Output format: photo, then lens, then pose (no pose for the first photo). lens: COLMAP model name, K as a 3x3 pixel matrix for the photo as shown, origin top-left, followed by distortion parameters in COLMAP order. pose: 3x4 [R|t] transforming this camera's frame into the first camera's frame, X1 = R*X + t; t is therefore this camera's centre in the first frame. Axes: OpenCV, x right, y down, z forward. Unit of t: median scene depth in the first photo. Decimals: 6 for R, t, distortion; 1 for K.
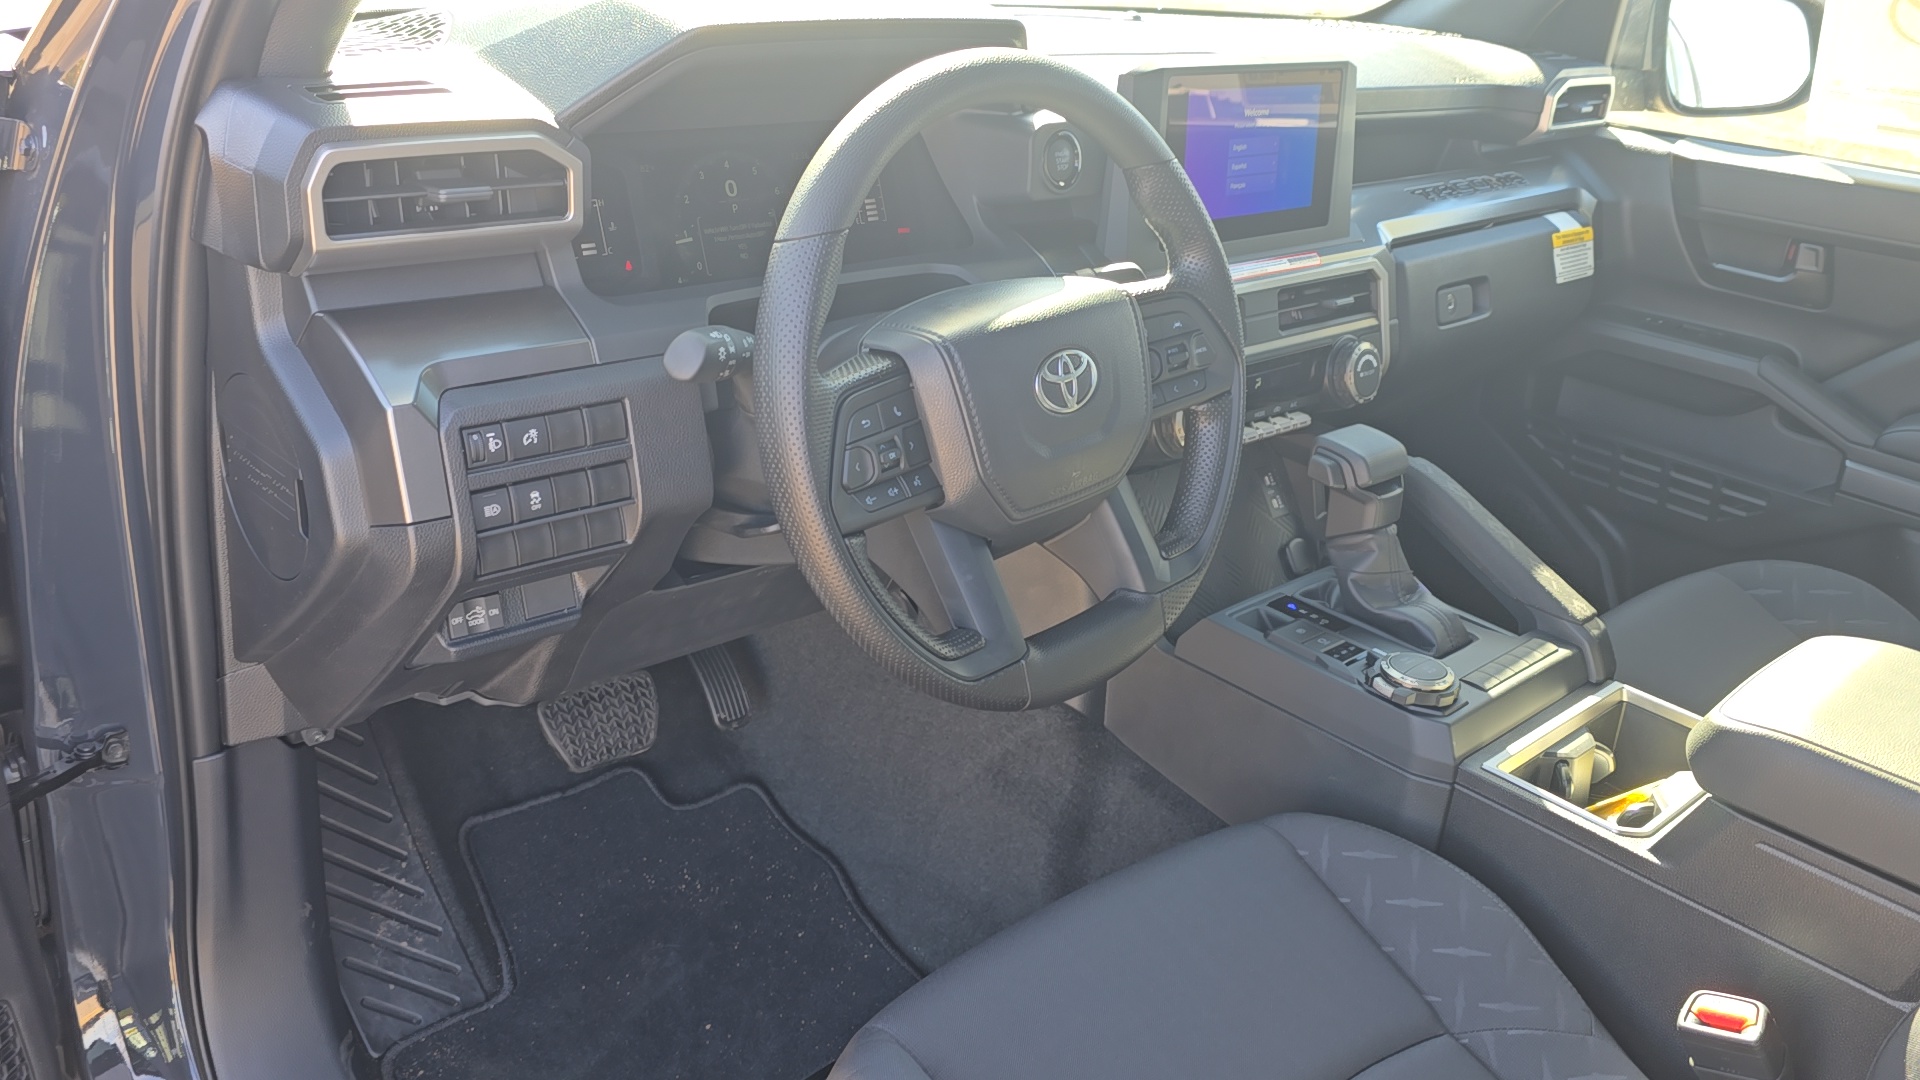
lens RADIAL K [[1609.7, 0, 981.1], [0, 1609.7, 535.1], [0, 0, 1]] dist [-0.006734, 0.011630]
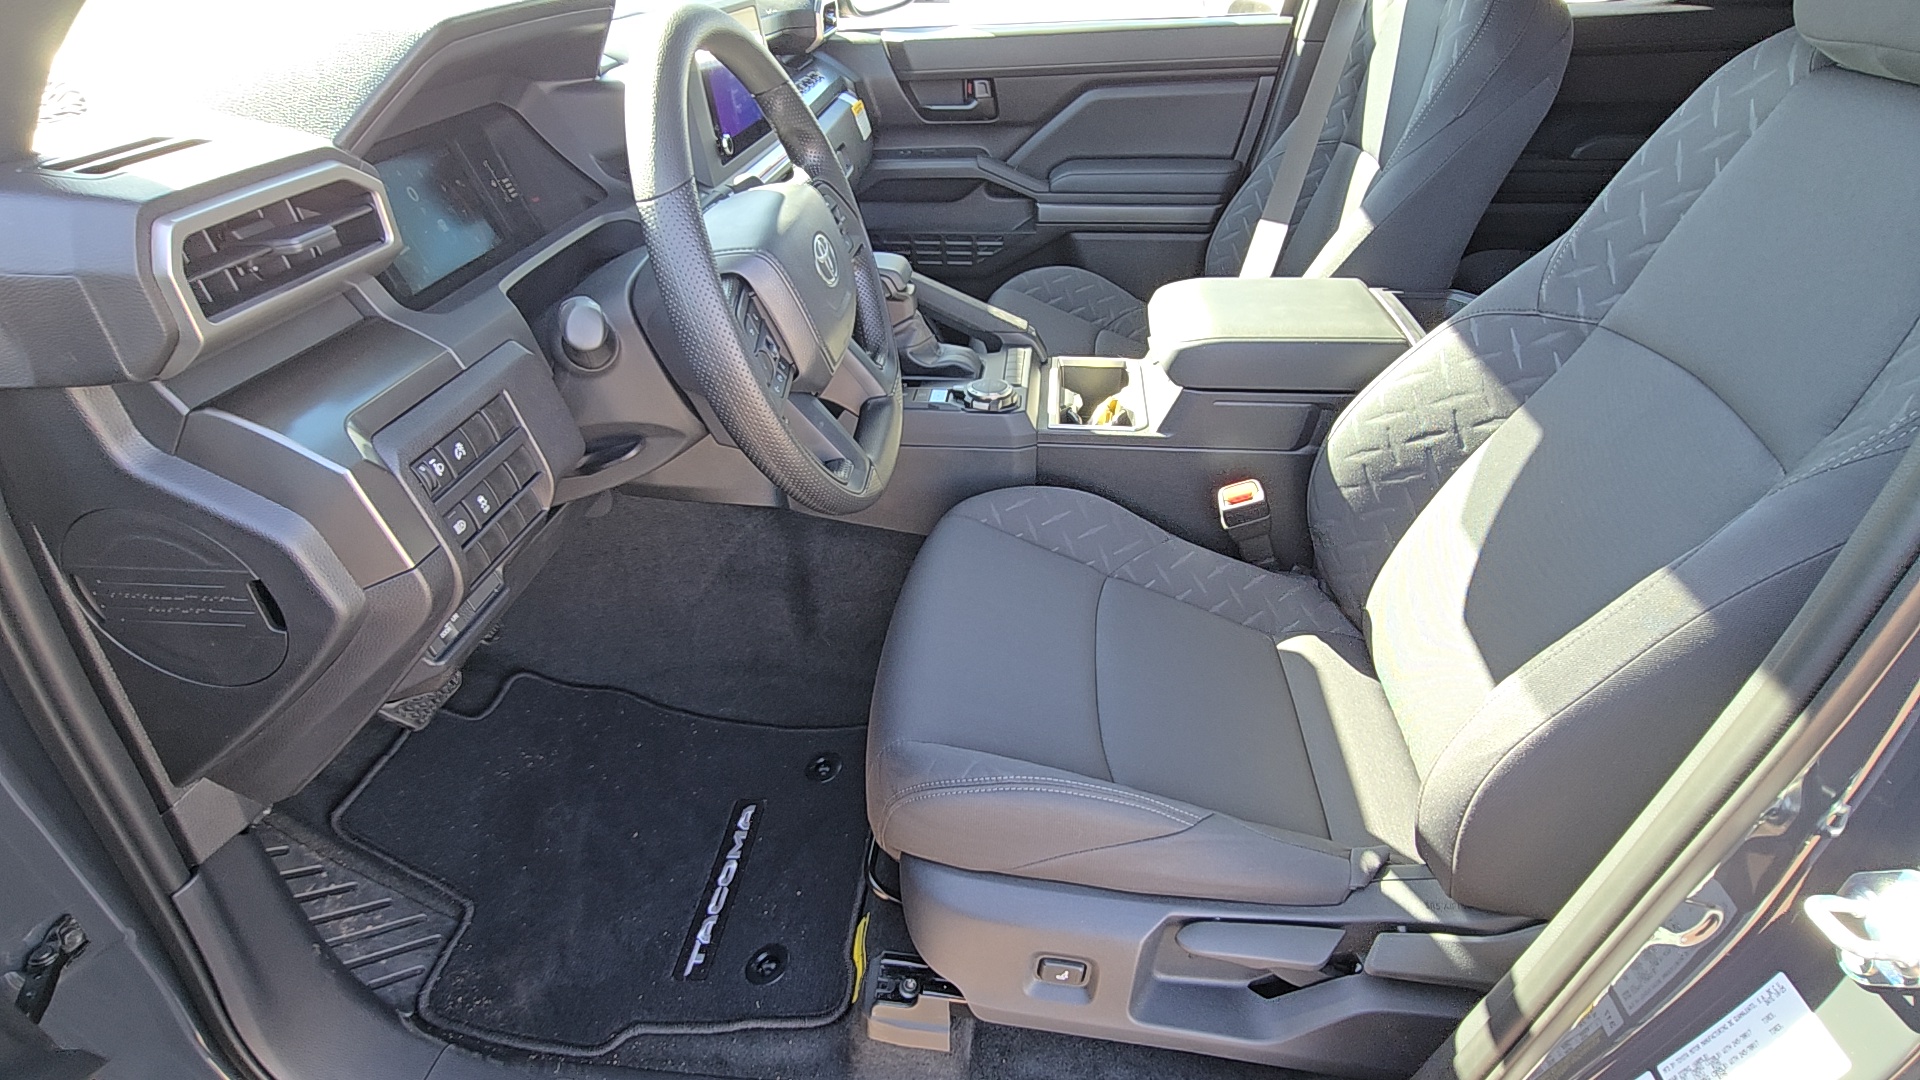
lens RADIAL K [[984.6, 0, 964.9], [0, 984.6, 543.0], [0, 0, 1]] dist [-0.005149, 0.006752]
pose [[0.755400, -0.432356, 0.492381, -0.272623], [0.329826, 0.900176, 0.284425, -0.058910], [-0.566202, -0.052454, 0.822596, 0.190757]]
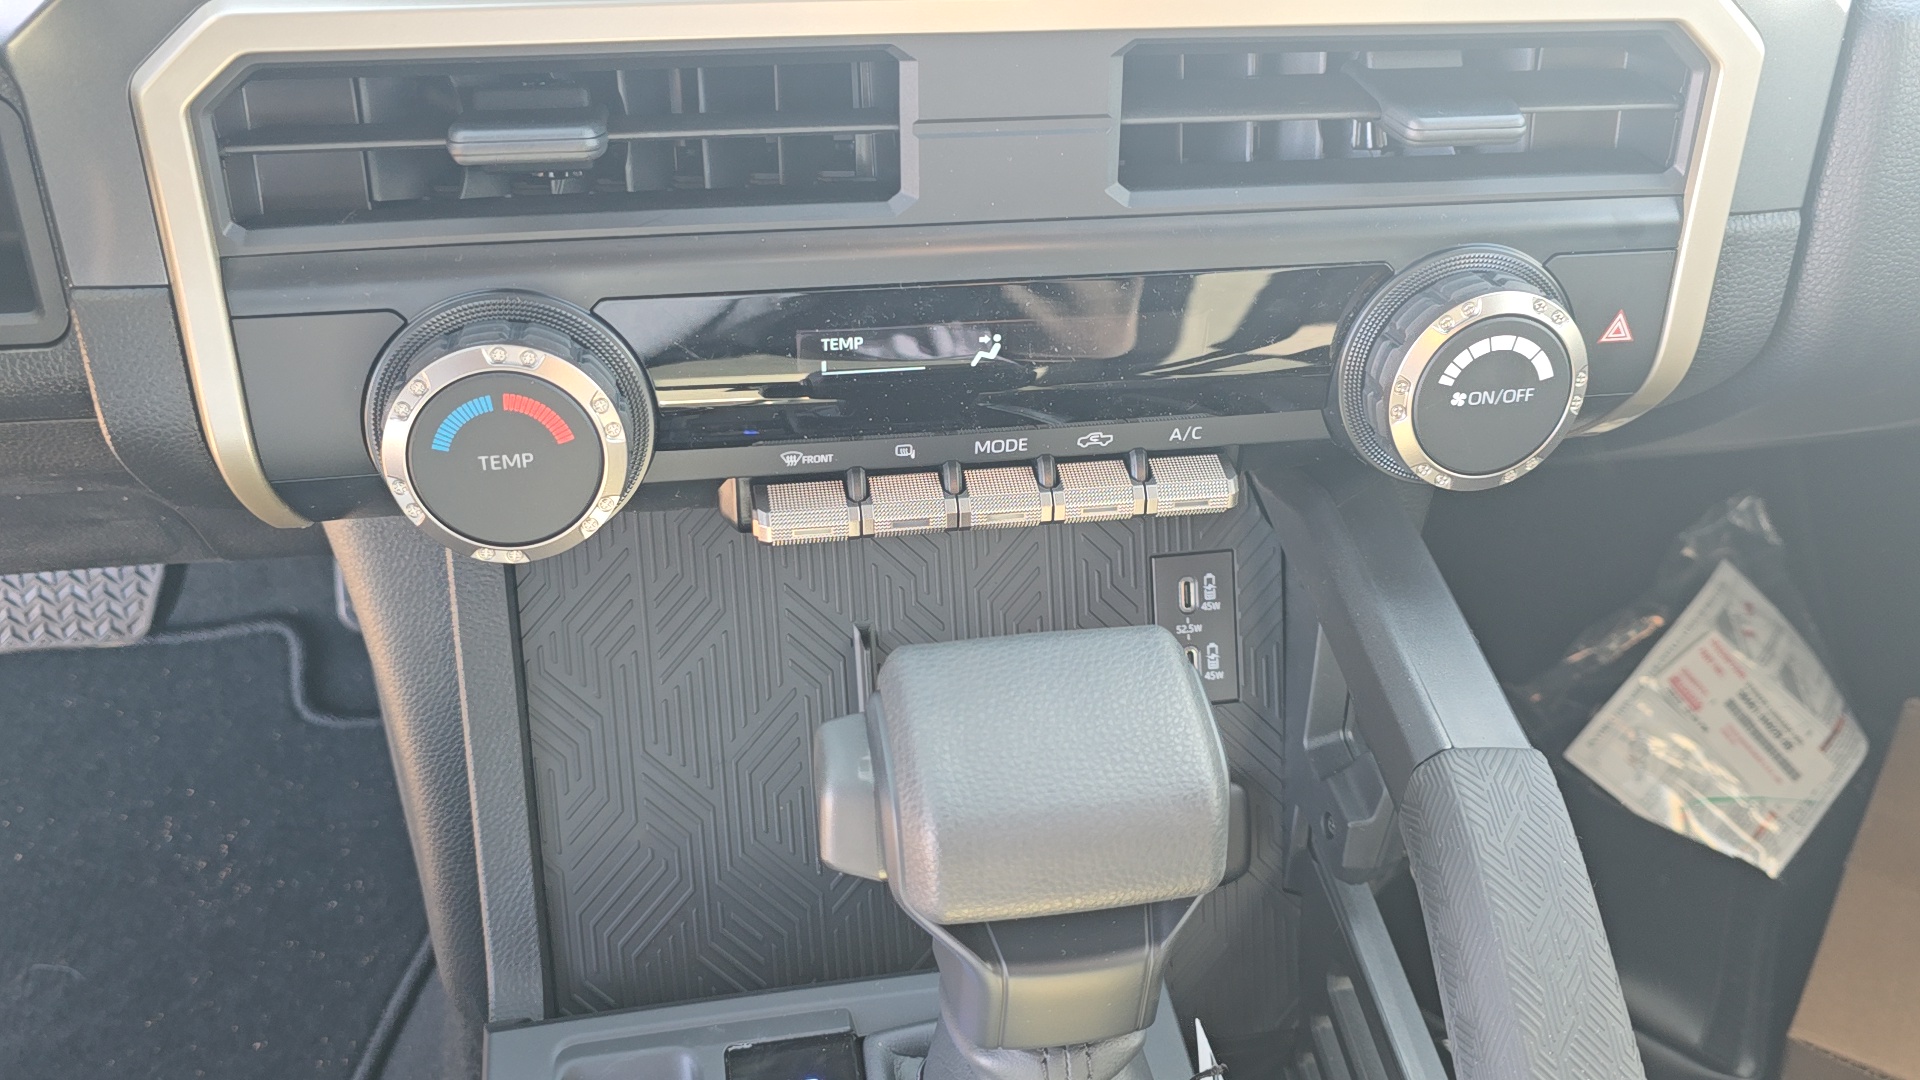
lens RADIAL K [[1596.9, 0, 960.0], [0, 1596.9, 540.0], [0, 0, 1]] dist [-0.032150, -0.000991]
pose [[0.824857, 0.331959, -0.457618, 0.330904], [-0.201926, 0.929055, 0.309971, -0.160437], [0.528050, -0.163276, 0.833369, 0.795619]]
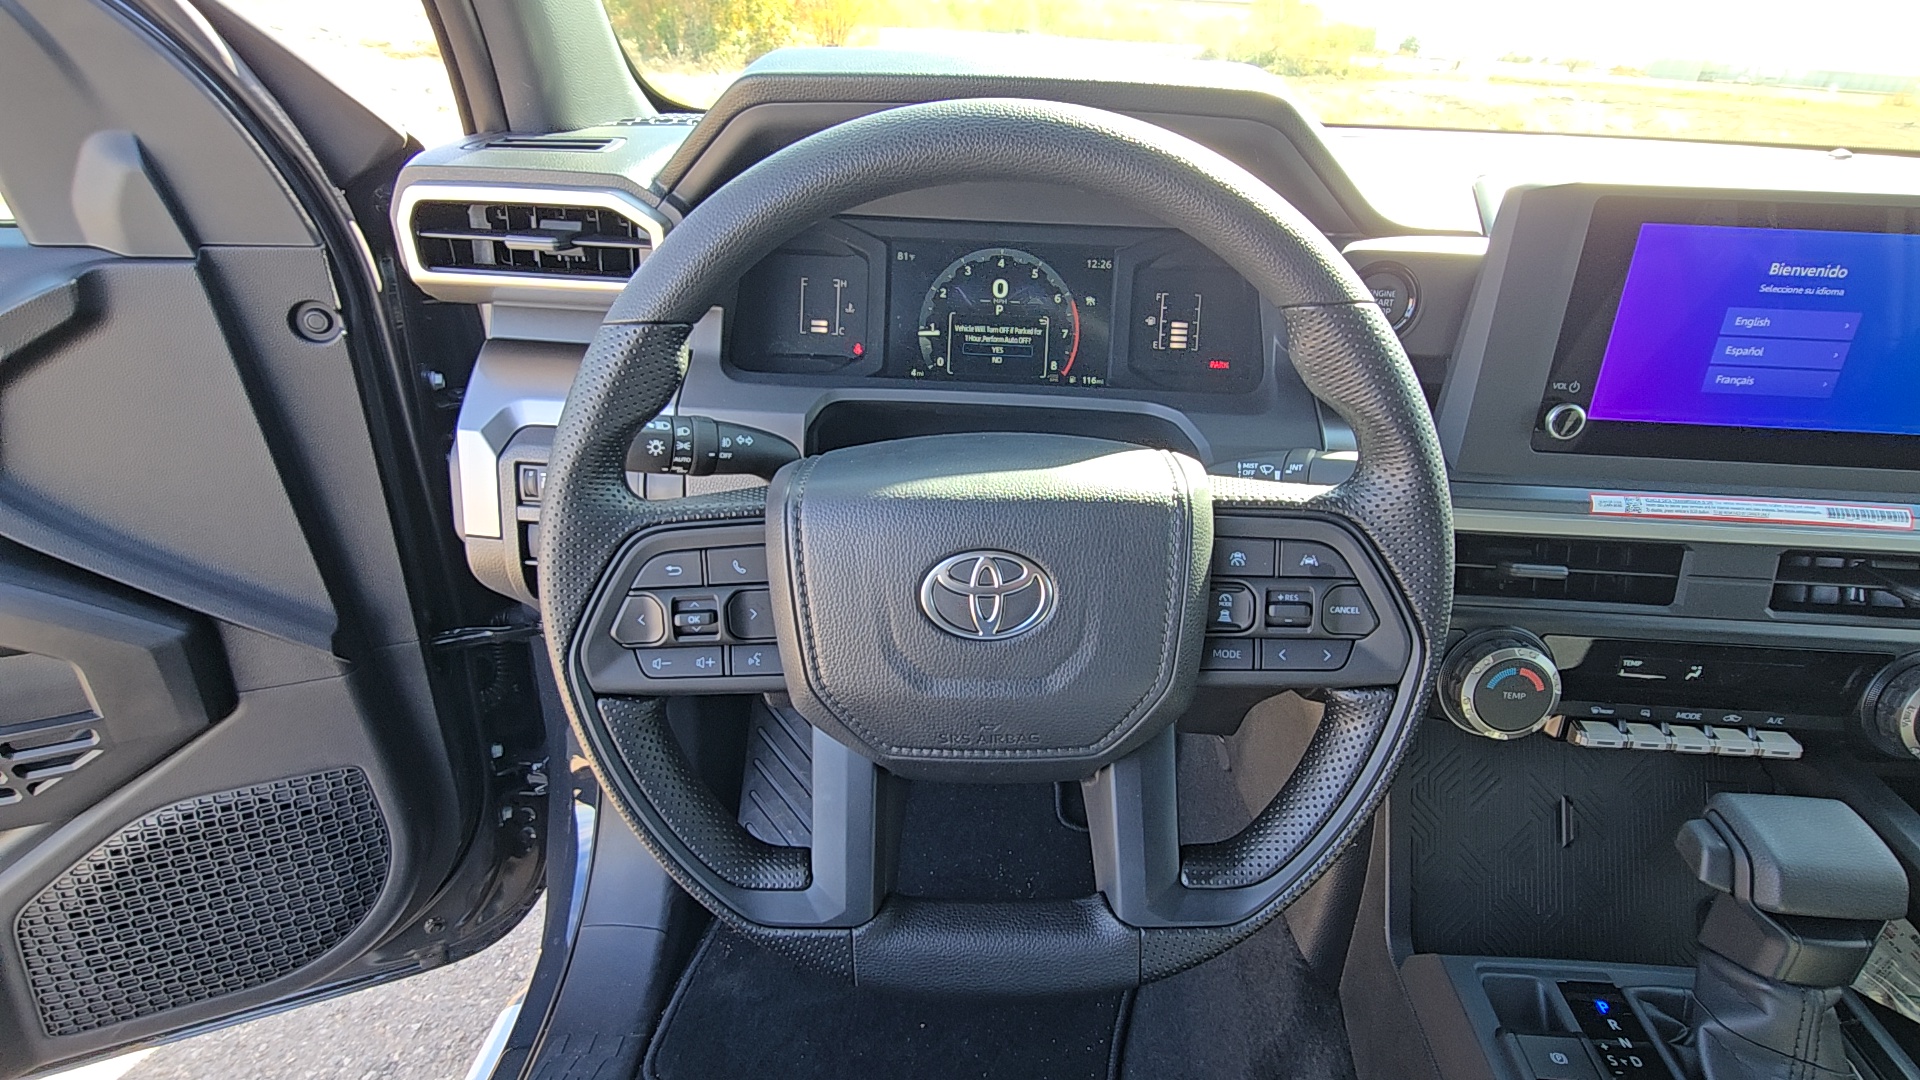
lens RADIAL K [[984.6, 0, 964.9], [0, 984.6, 543.0], [0, 0, 1]] dist [-0.005149, 0.006752]
pose [[0.681390, 0.278150, -0.677008, 0.241233], [-0.264166, 0.956088, 0.126935, -0.125069], [0.682586, 0.092350, 0.724947, 0.514894]]
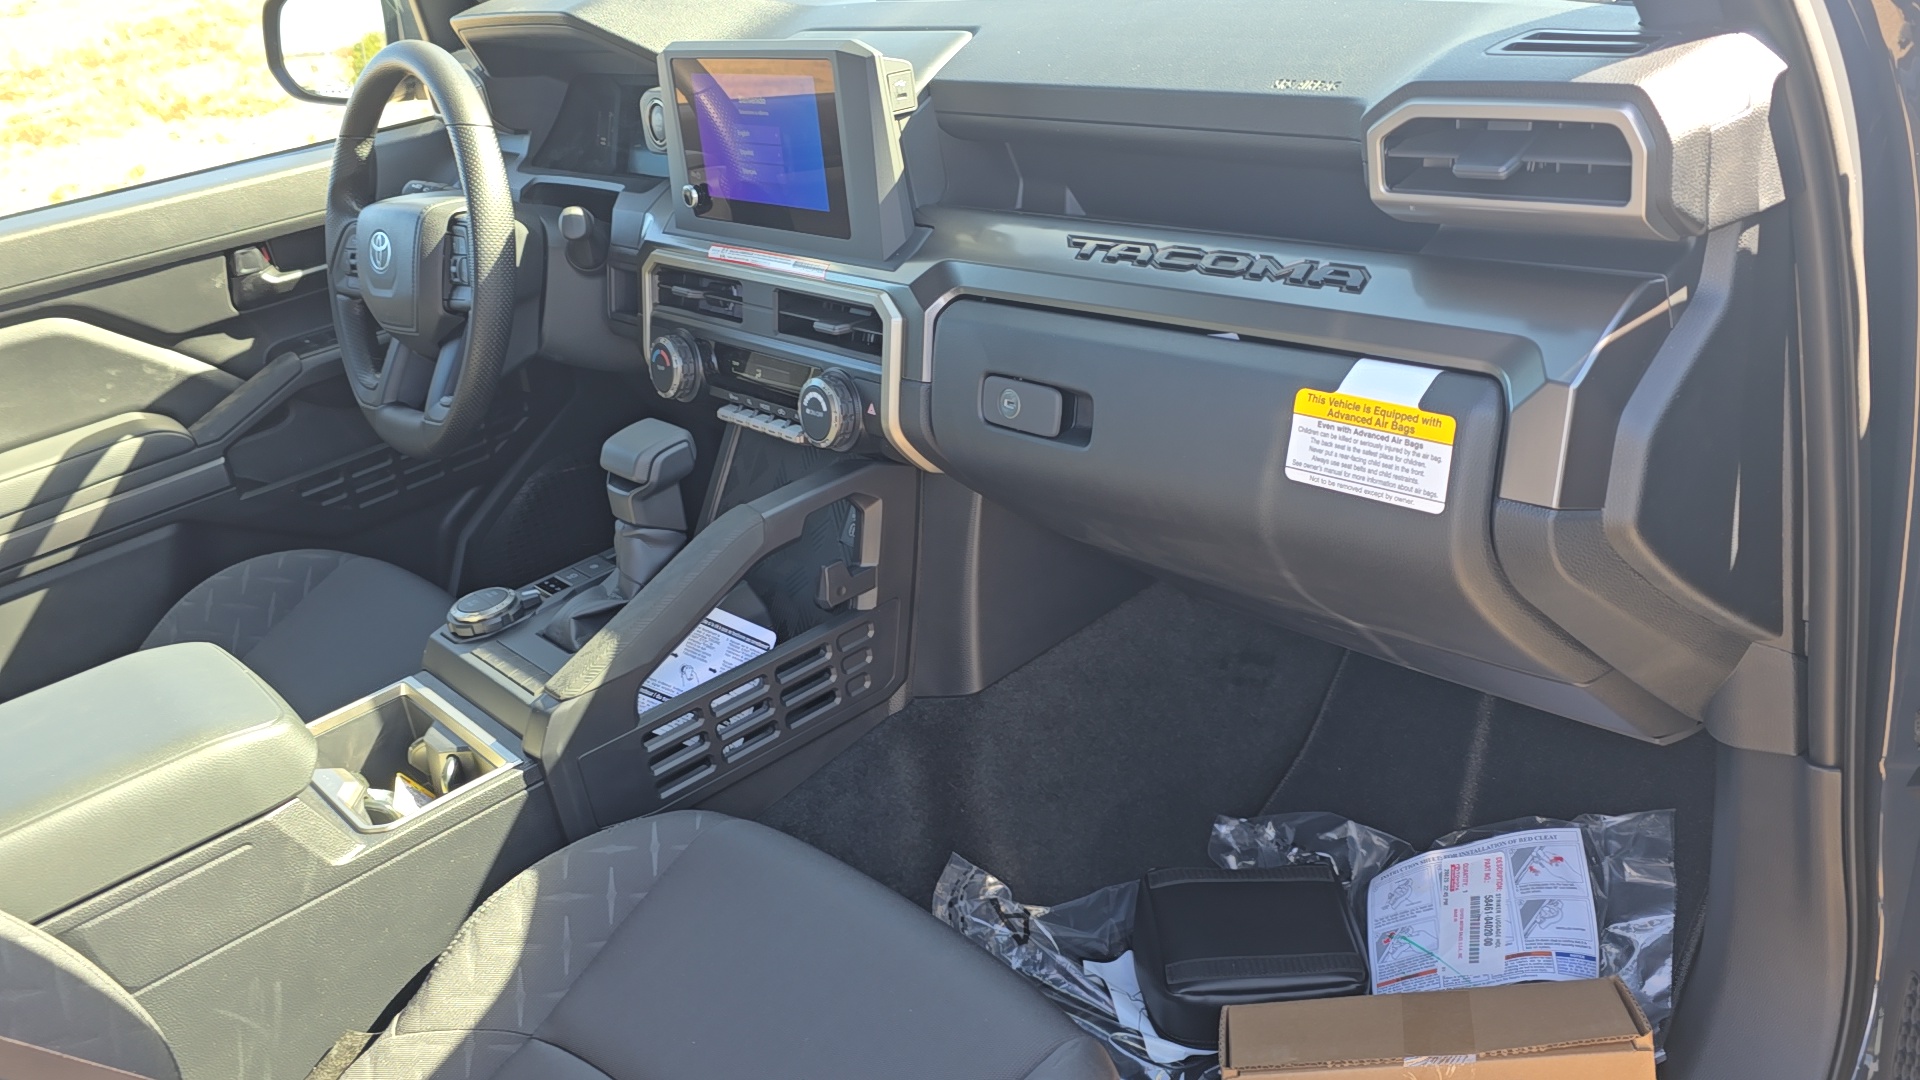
lens RADIAL K [[1609.7, 0, 981.1], [0, 1609.7, 535.1], [0, 0, 1]] dist [-0.006734, 0.011630]
pose [[-0.080984, 0.343579, -0.935626, 1.191033], [-0.247533, 0.902367, 0.352791, -0.412171], [0.965489, 0.260169, 0.011970, 1.217070]]
